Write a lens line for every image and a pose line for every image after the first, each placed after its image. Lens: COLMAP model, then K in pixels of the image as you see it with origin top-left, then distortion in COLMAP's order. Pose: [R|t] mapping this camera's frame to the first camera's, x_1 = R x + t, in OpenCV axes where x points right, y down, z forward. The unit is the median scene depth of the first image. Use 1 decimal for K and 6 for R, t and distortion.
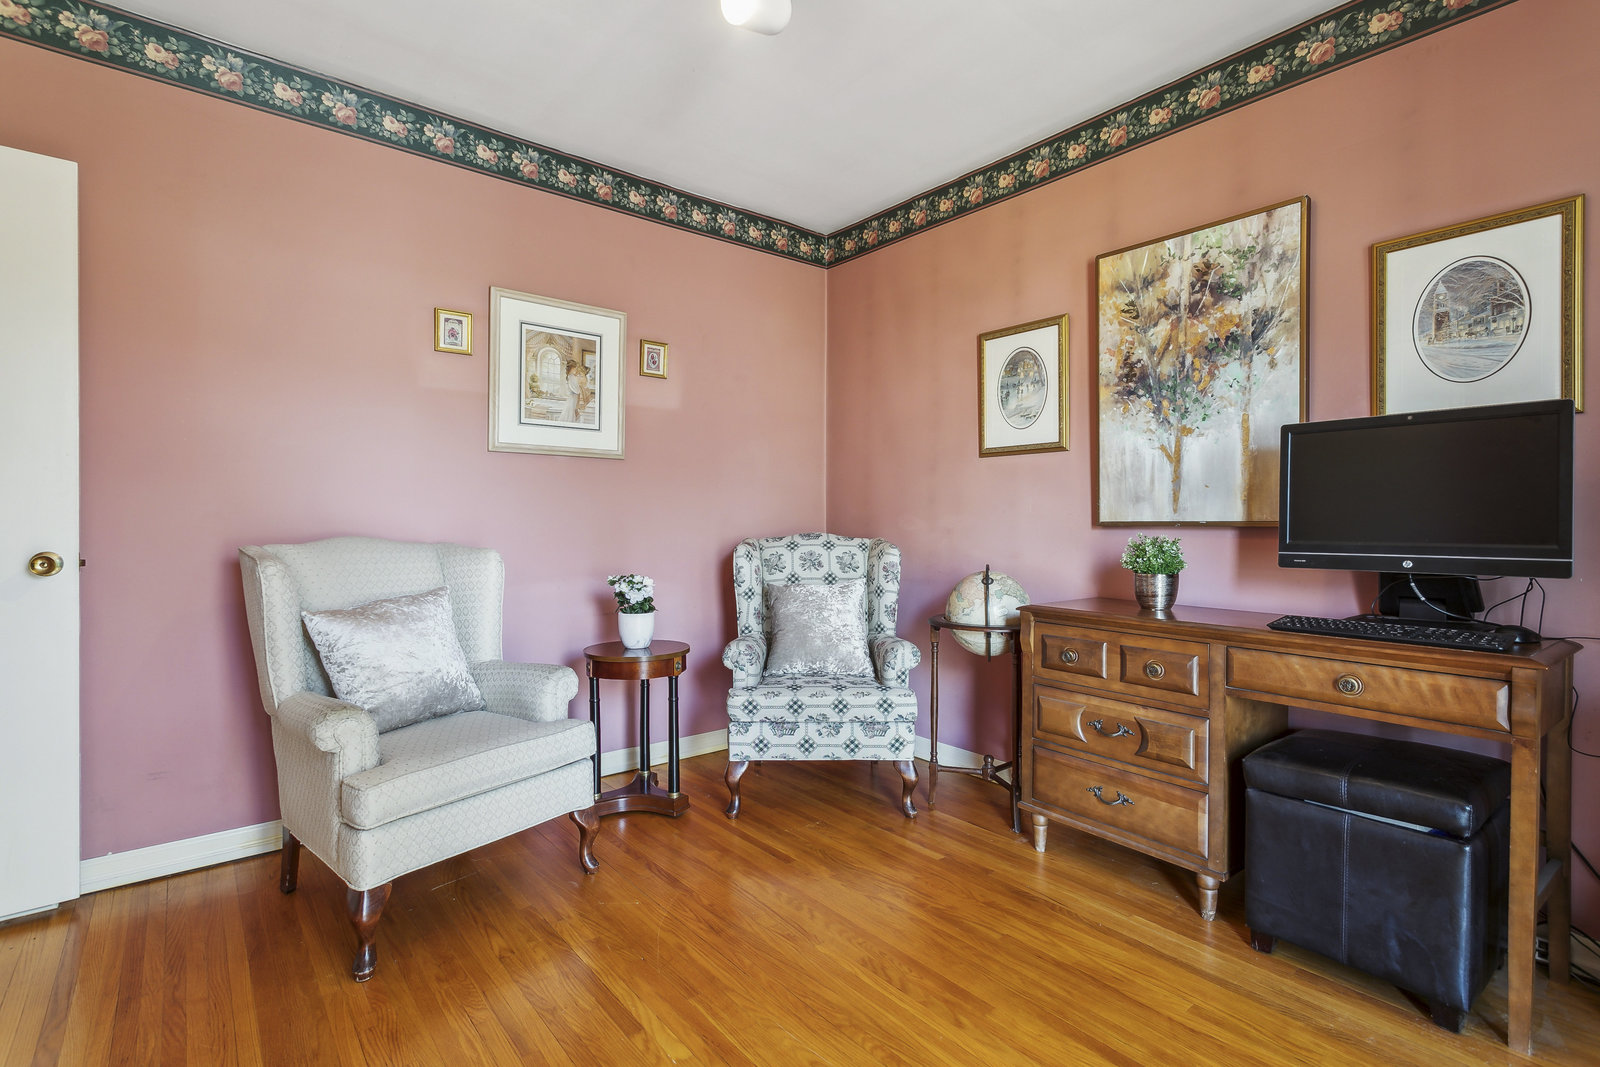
lens RADIAL K [[764.9, 0, 802.1], [0, 764.9, 530.4], [0, 0, 1]] dist [-0.001335, 0.002238]
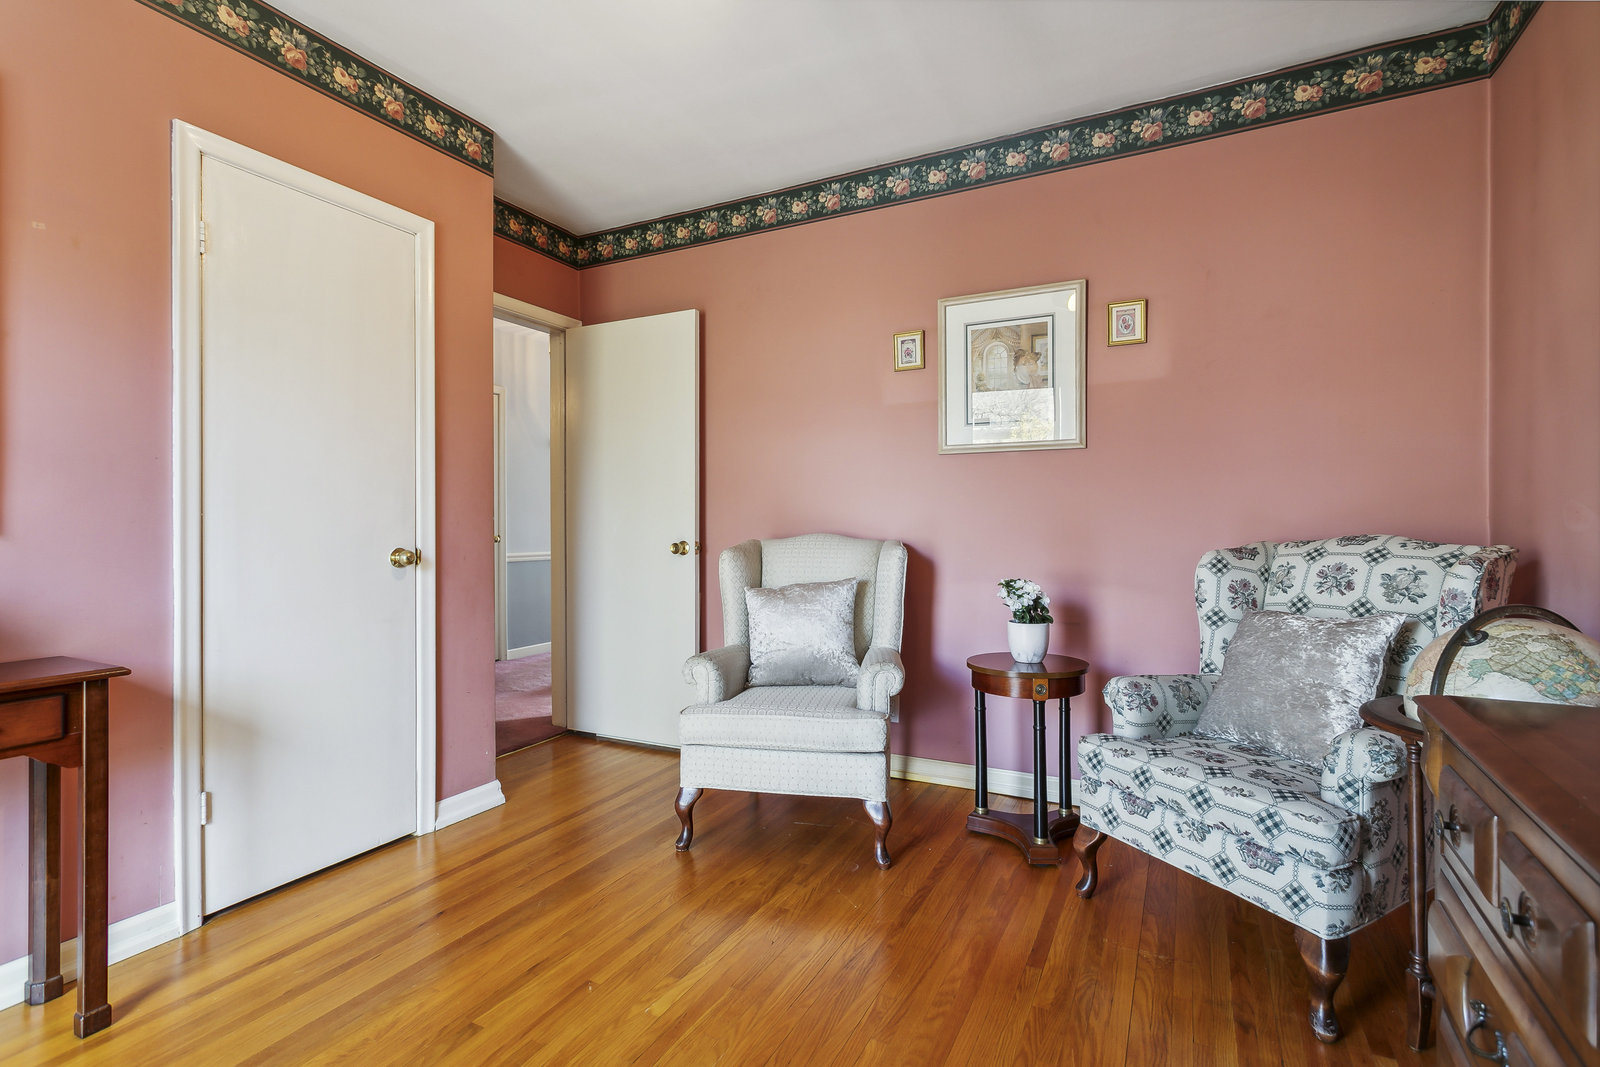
lens RADIAL K [[764.9, 0, 800.8], [0, 764.9, 526.7], [0, 0, 1]] dist [-0.001335, 0.002238]
pose [[0.390954, 0.000687, -0.920410, 0.500439], [-0.001322, 0.999999, 0.000184, -0.003468], [0.920409, 0.001145, 0.390955, 0.410665]]
